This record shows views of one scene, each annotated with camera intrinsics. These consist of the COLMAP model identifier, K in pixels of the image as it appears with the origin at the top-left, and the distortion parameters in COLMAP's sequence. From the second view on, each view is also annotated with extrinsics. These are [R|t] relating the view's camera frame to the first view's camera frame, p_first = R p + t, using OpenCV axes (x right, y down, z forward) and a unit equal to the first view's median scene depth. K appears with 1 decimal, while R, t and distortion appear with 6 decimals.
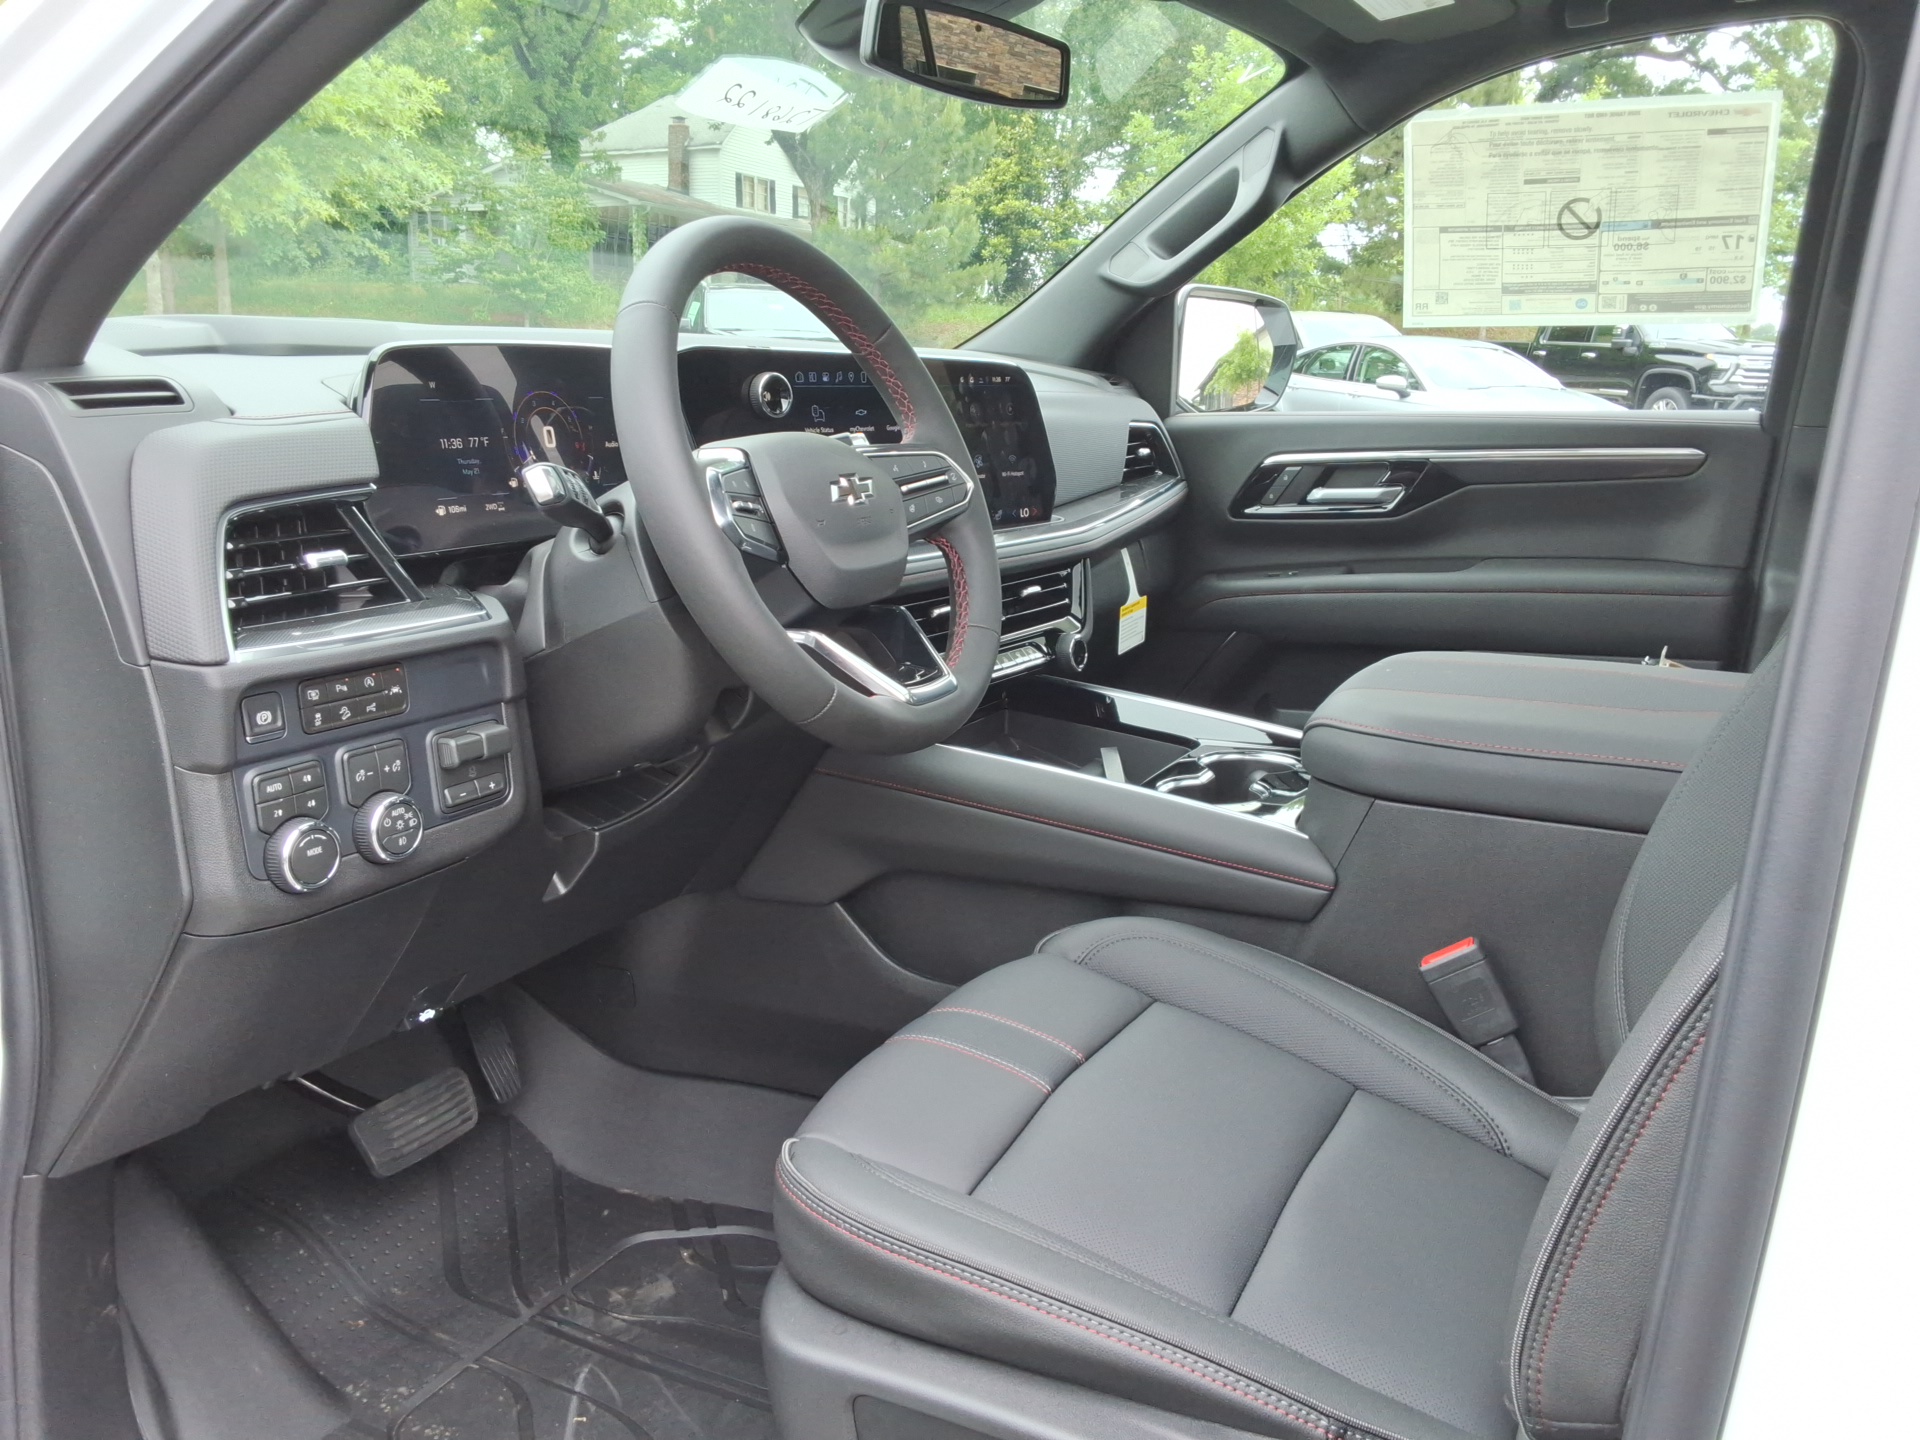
lens RADIAL K [[1550.2, 0, 975.8], [0, 1550.2, 717.7], [0, 0, 1]] dist [0.089334, -0.130367]
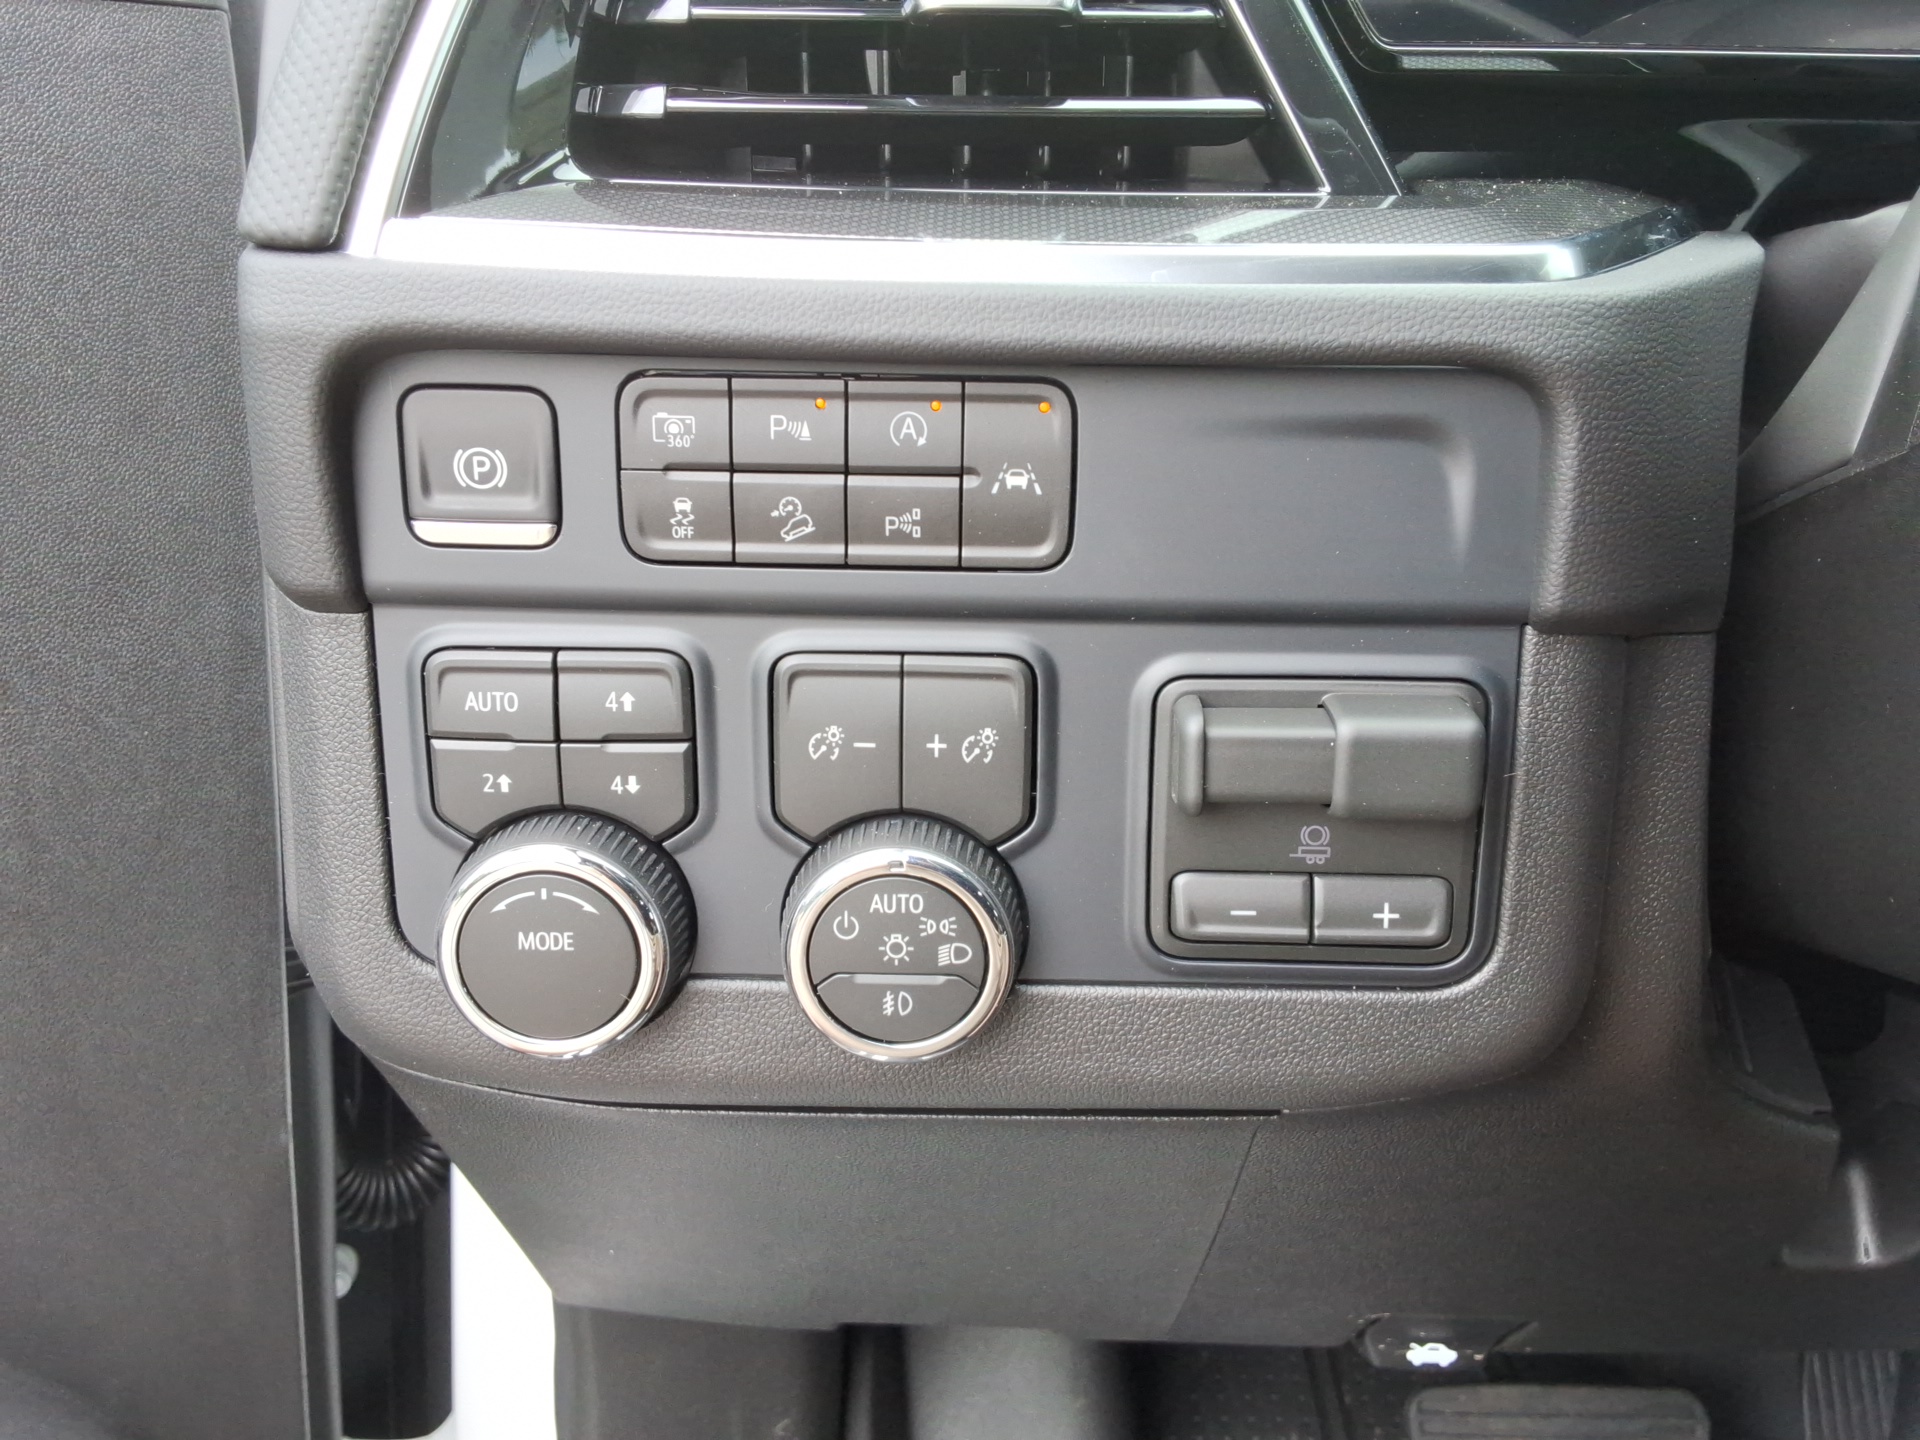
lens RADIAL K [[1550.2, 0, 962.8], [0, 1550.2, 717.7], [0, 0, 1]] dist [0.089334, -0.130367]
pose [[0.444470, 0.281920, -0.850275, -0.133907], [-0.200571, 0.956408, 0.212263, -0.033393], [0.873051, 0.076196, 0.481639, 0.866253]]
